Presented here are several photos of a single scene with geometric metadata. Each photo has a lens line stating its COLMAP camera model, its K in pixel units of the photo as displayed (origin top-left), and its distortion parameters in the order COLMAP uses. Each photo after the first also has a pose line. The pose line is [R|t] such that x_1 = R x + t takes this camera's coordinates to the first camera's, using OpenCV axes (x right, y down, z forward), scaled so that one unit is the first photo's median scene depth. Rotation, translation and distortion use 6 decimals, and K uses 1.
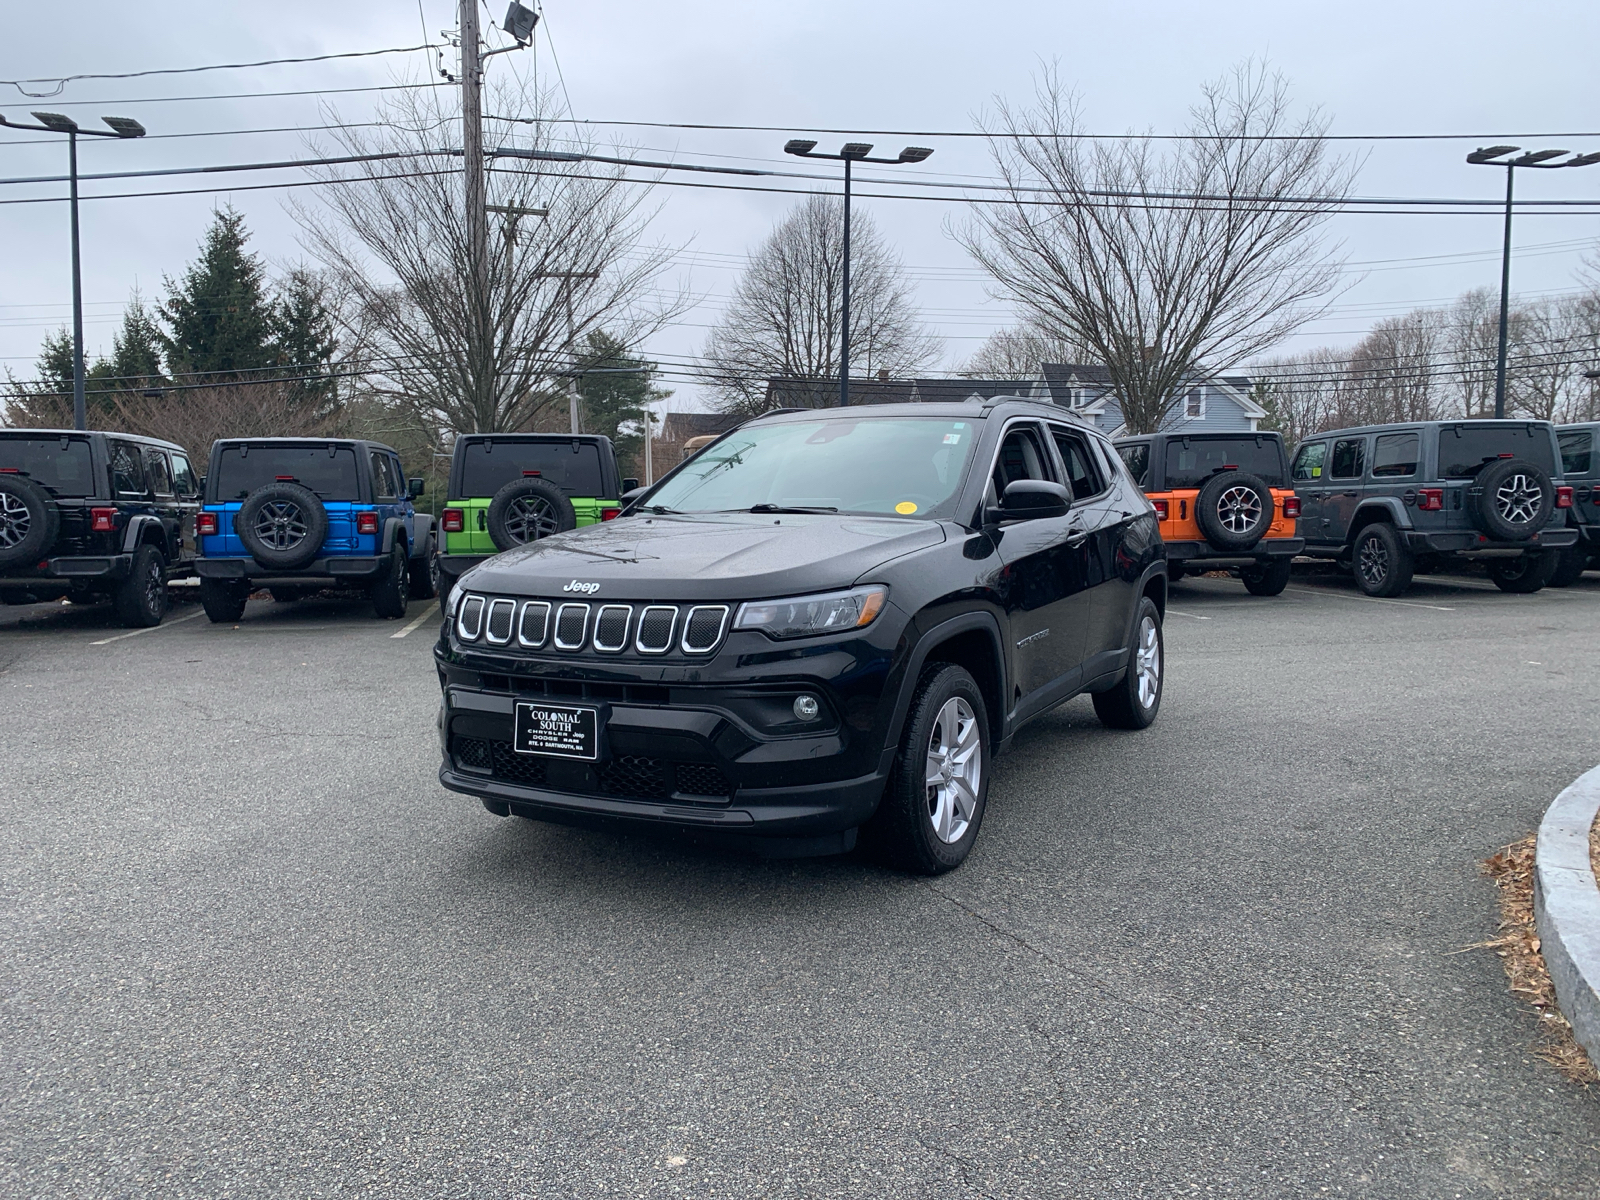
lens RADIAL K [[1185.7, 0, 800.0], [0, 1185.7, 600.0], [0, 0, 1]] dist [0.092387, -0.123066]
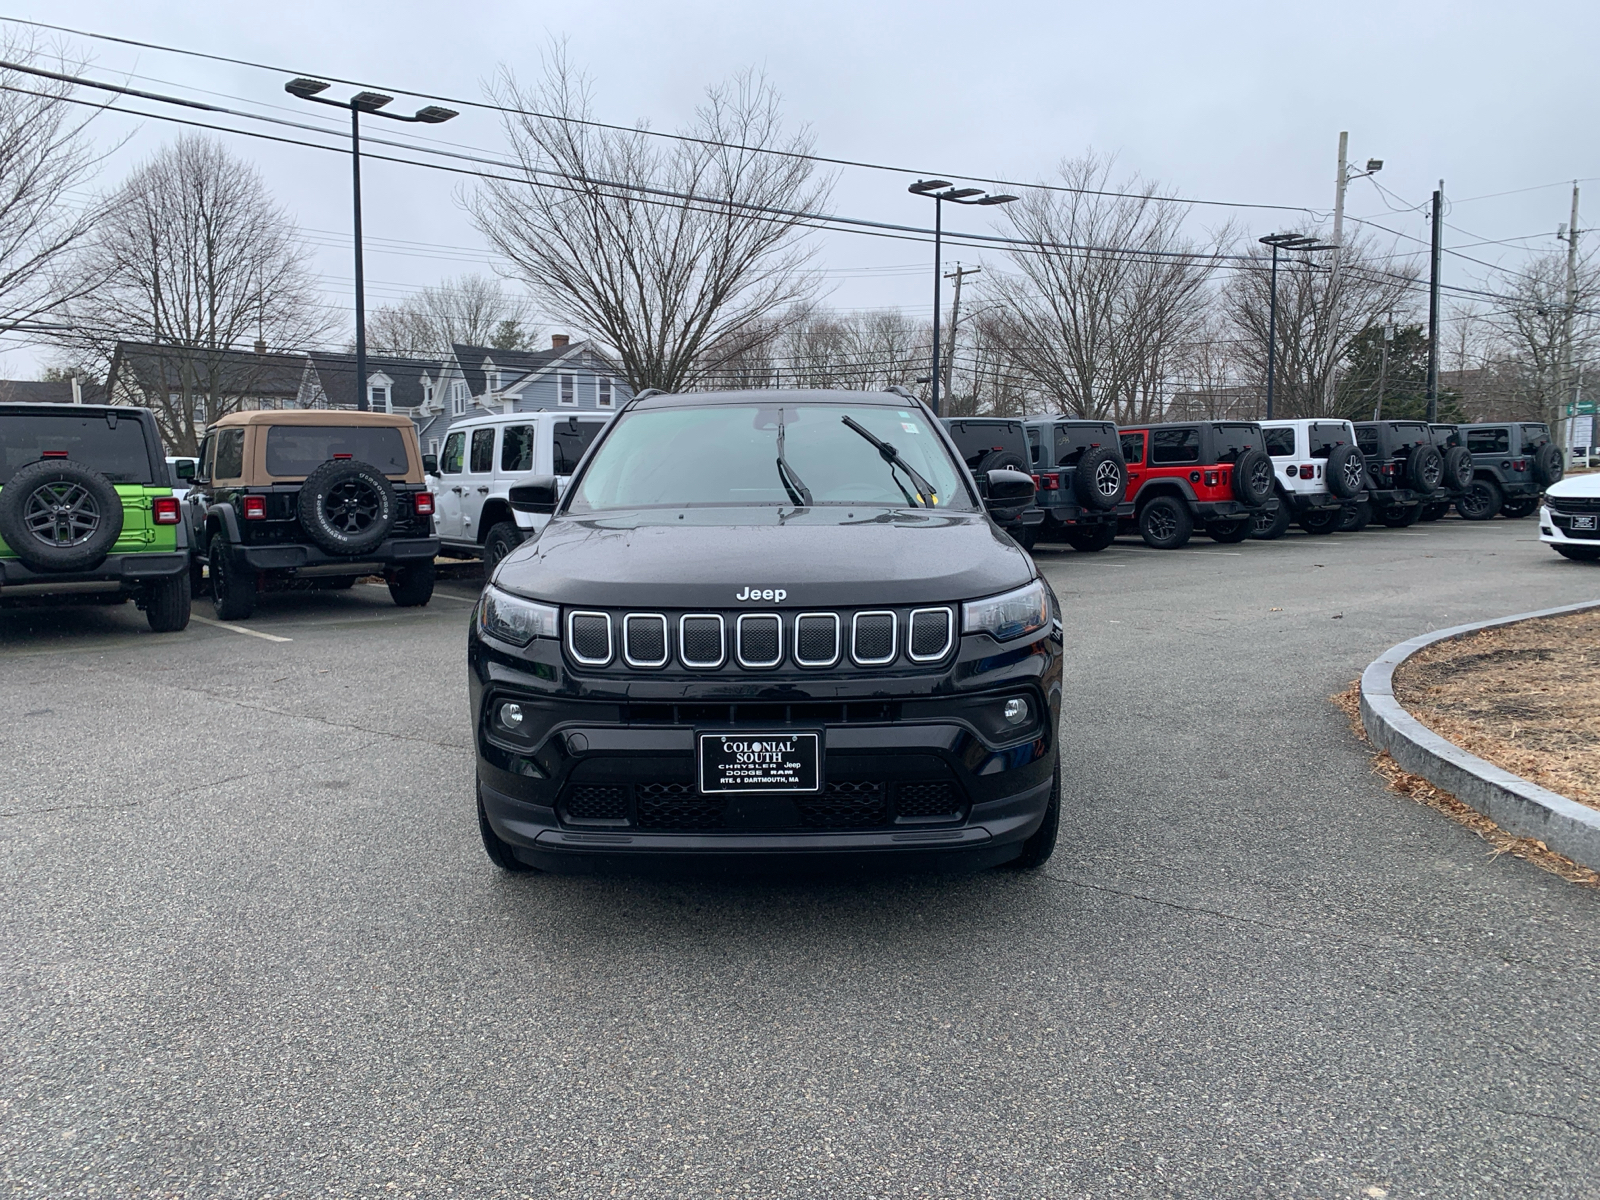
lens RADIAL K [[1191.5, 0, 782.4], [0, 1191.5, 593.6], [0, 0, 1]] dist [0.066611, -0.083695]
pose [[0.882726, -0.045512, 0.467679, -0.341675], [0.042013, 0.998956, 0.017915, -0.015695], [-0.468006, 0.003835, 0.883717, 0.134501]]
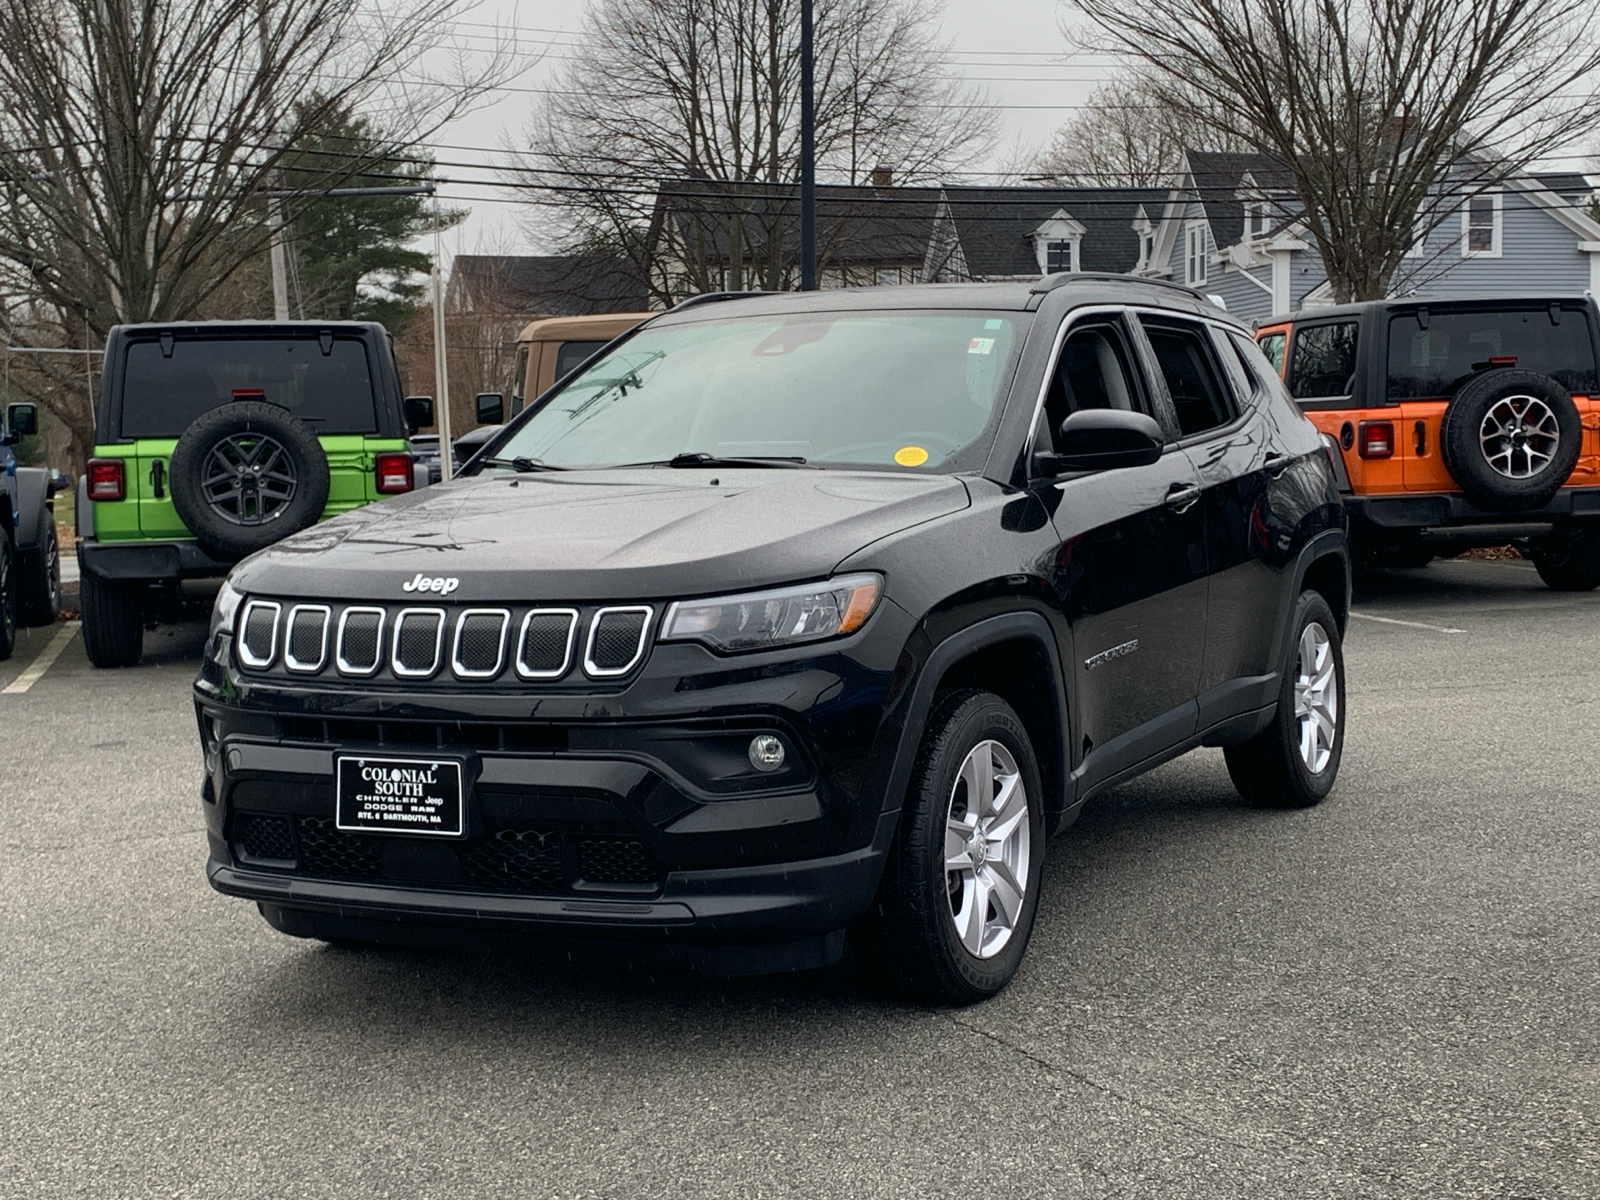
lens RADIAL K [[2352.6, 0, 800.0], [0, 2352.6, 600.0], [0, 0, 1]] dist [0.104809, 0.066626]
pose [[0.999320, -0.018696, 0.031776, -0.009847], [0.018972, 0.999785, -0.008391, 0.007930], [-0.031612, 0.008989, 0.999460, -0.207890]]
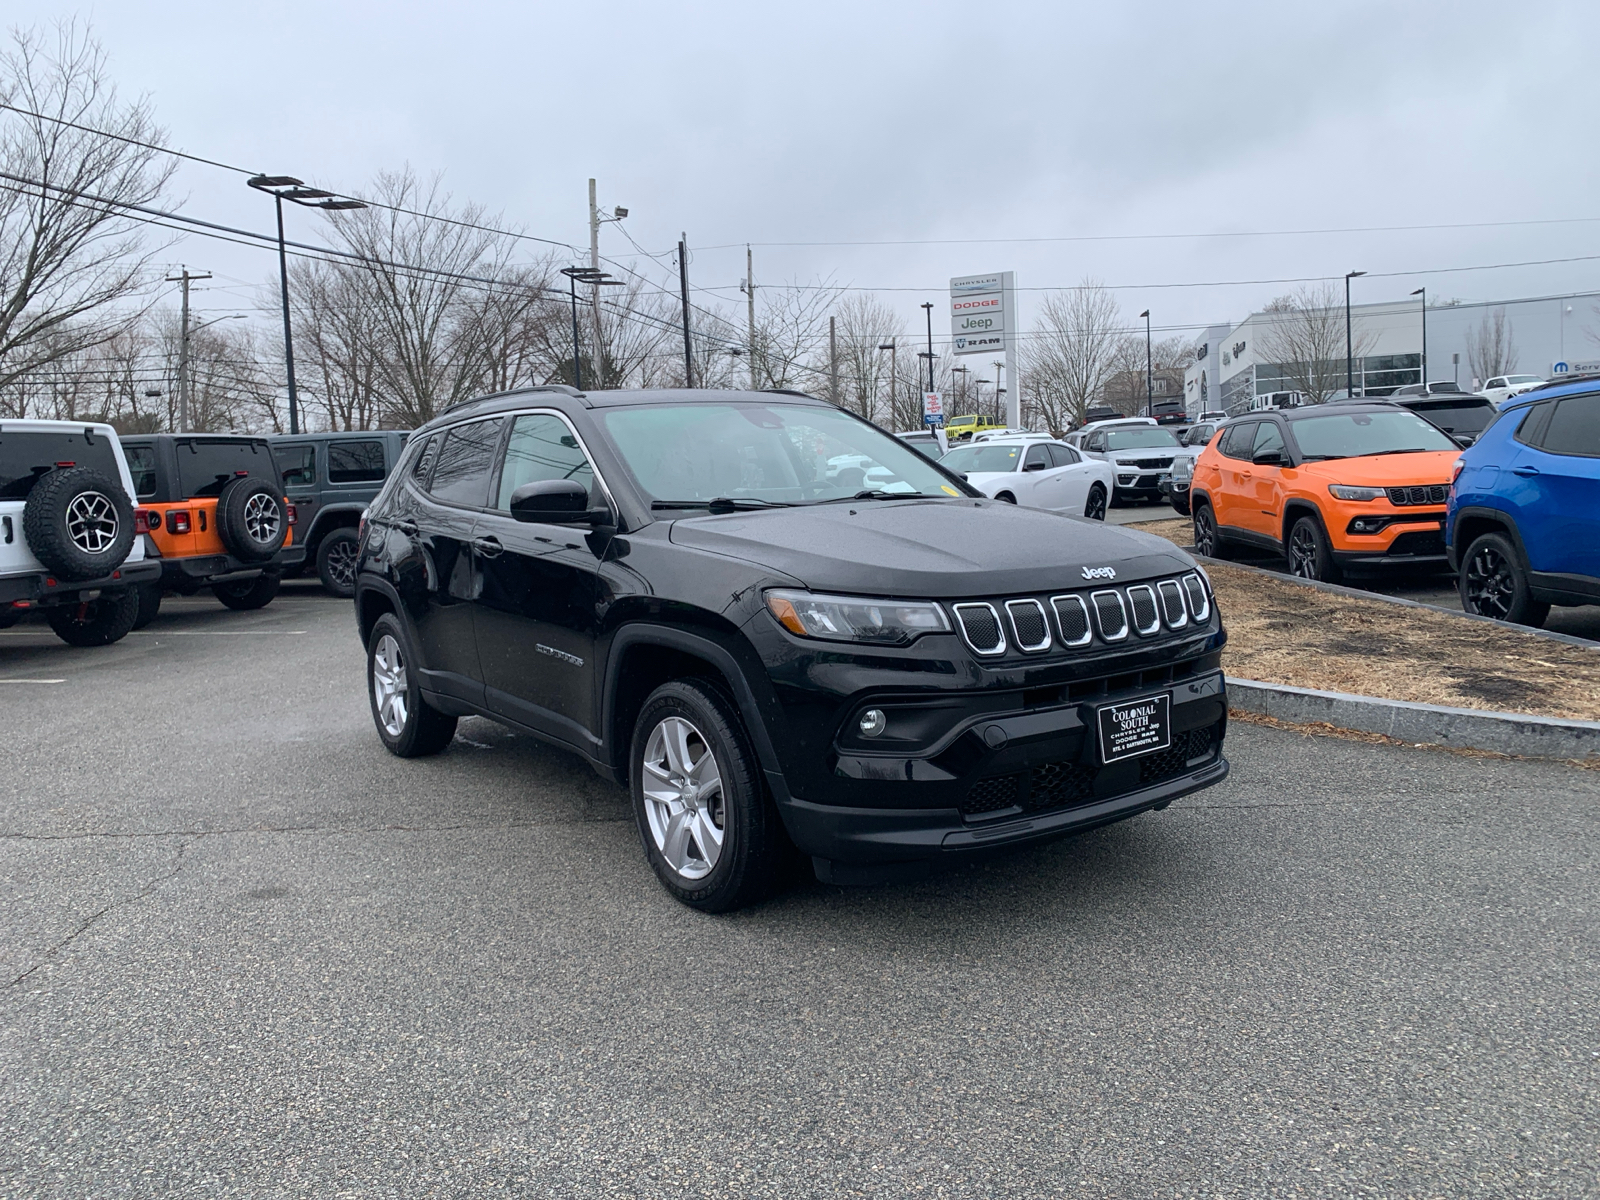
lens RADIAL K [[1203.6, 0, 778.0], [0, 1203.6, 594.3], [0, 0, 1]] dist [0.008979, -0.003016]
pose [[0.442556, -0.091774, 0.892032, -0.666813], [0.108297, 0.992938, 0.048426, -0.039300], [-0.890177, 0.075173, 0.449370, 0.476992]]
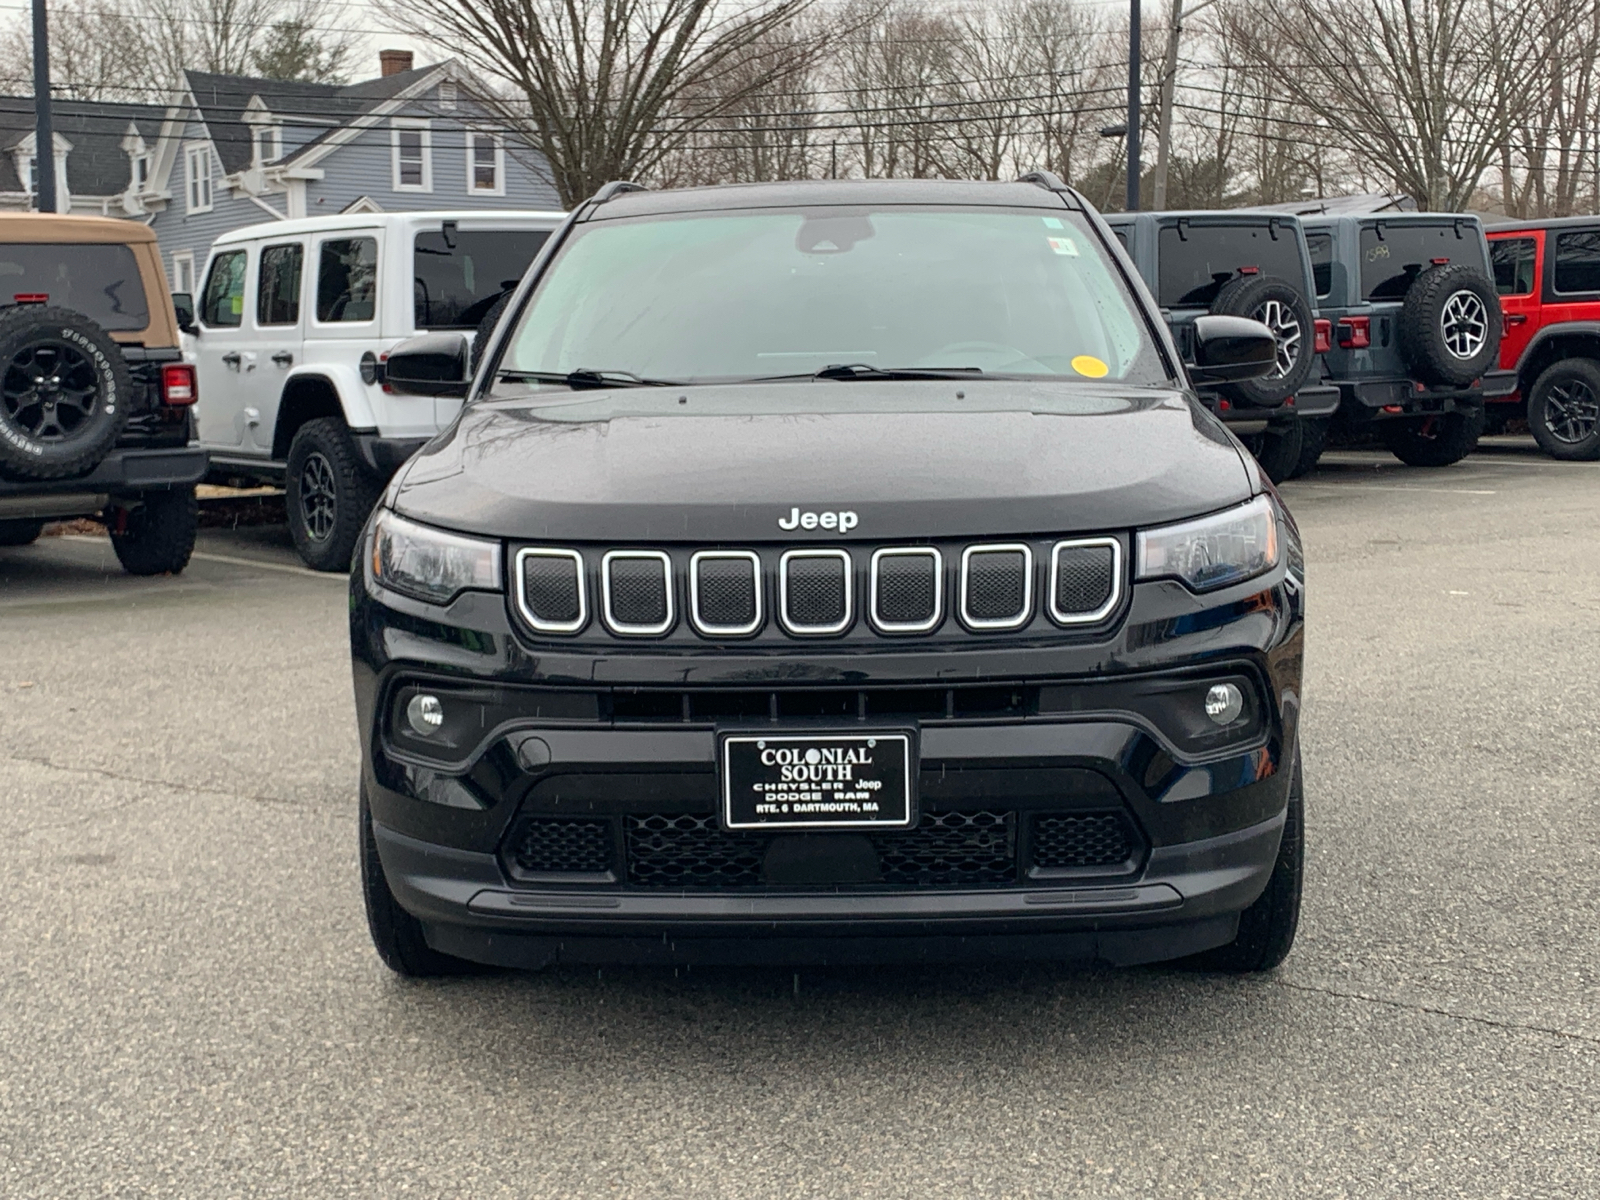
lens RADIAL K [[2371.1, 0, 757.6], [0, 2371.1, 605.9], [0, 0, 1]] dist [0.091161, -0.113109]
pose [[0.897257, -0.059127, 0.437531, -0.410952], [0.048408, 0.998192, 0.035622, -0.006930], [-0.438847, -0.010782, 0.898497, 0.014159]]
